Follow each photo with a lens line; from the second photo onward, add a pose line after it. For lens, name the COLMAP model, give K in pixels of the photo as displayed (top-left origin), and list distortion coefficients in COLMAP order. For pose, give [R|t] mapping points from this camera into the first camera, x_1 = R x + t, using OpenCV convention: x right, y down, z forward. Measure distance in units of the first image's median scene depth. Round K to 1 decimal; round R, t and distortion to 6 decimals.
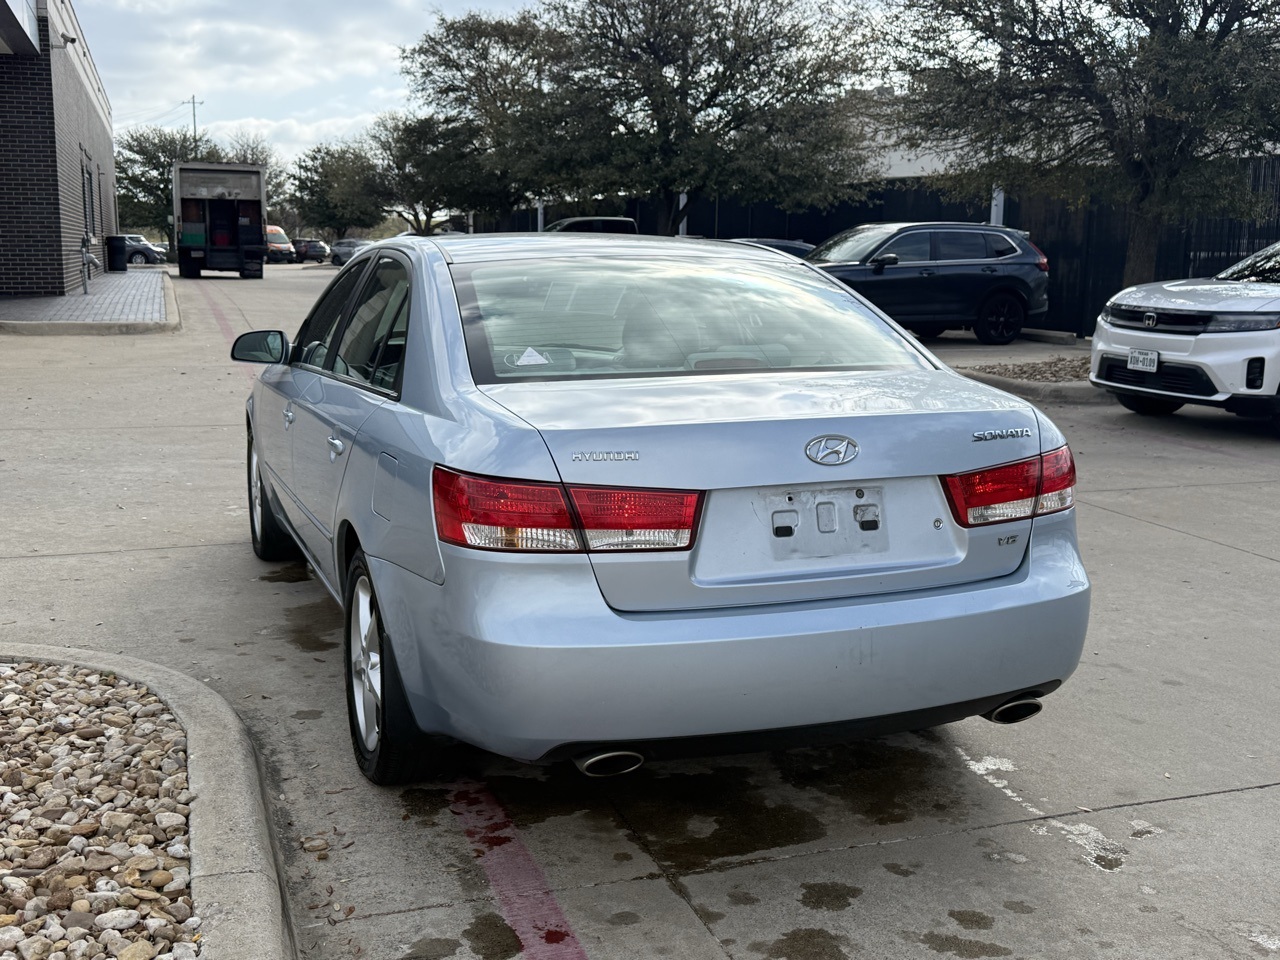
lens RADIAL K [[1344.8, 0, 640.0], [0, 1344.8, 480.0], [0, 0, 1]] dist [0.187721, -0.411405]
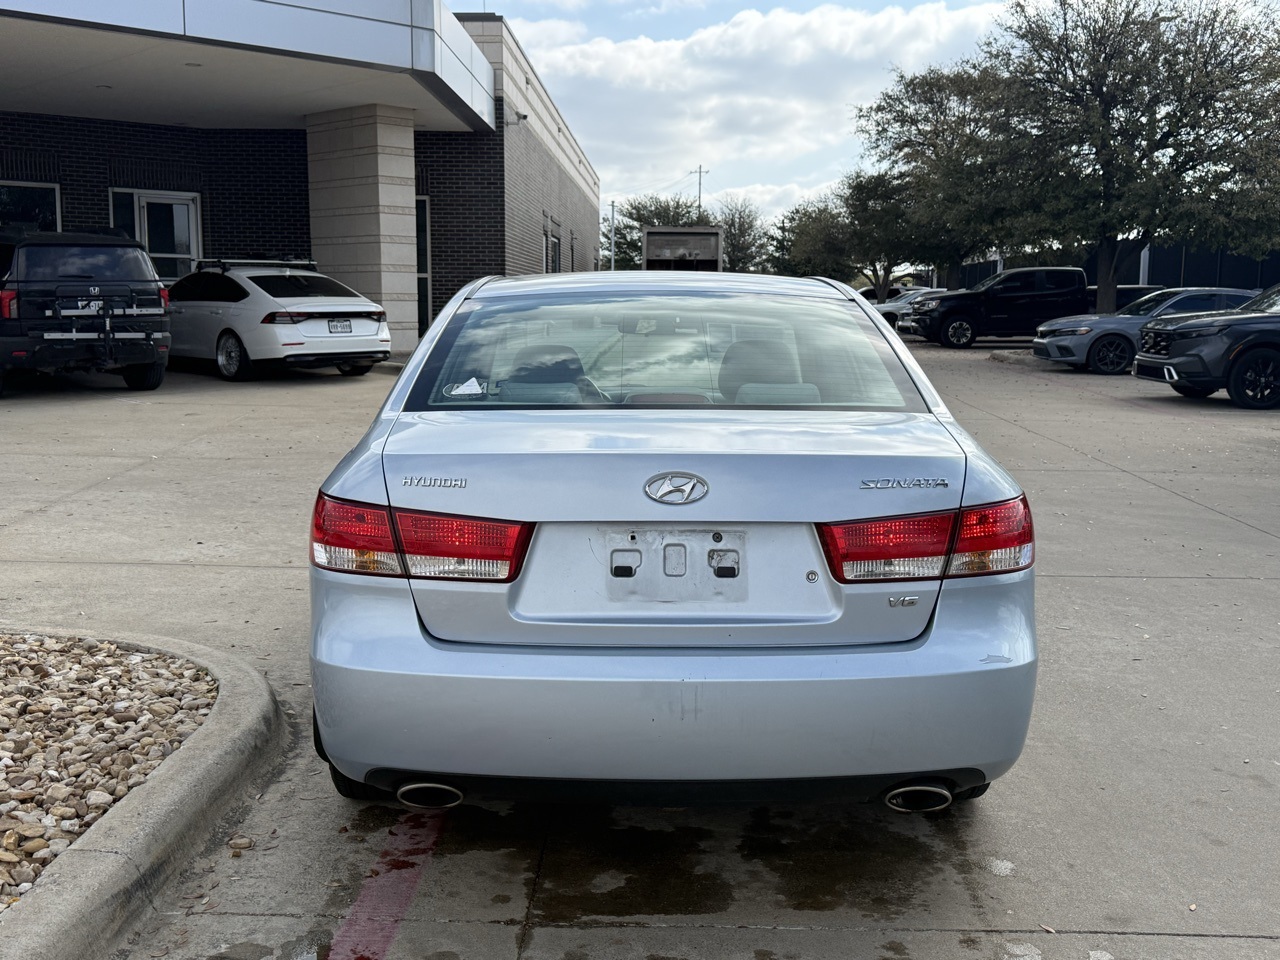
lens RADIAL K [[1337.6, 0, 640.0], [0, 1337.6, 480.0], [0, 0, 1]] dist [0.195384, -0.449039]
pose [[0.935381, 0.044361, -0.350848, 0.410848], [-0.058400, 0.997856, -0.029530, 0.001008], [0.348786, 0.048111, 0.935967, 0.111842]]
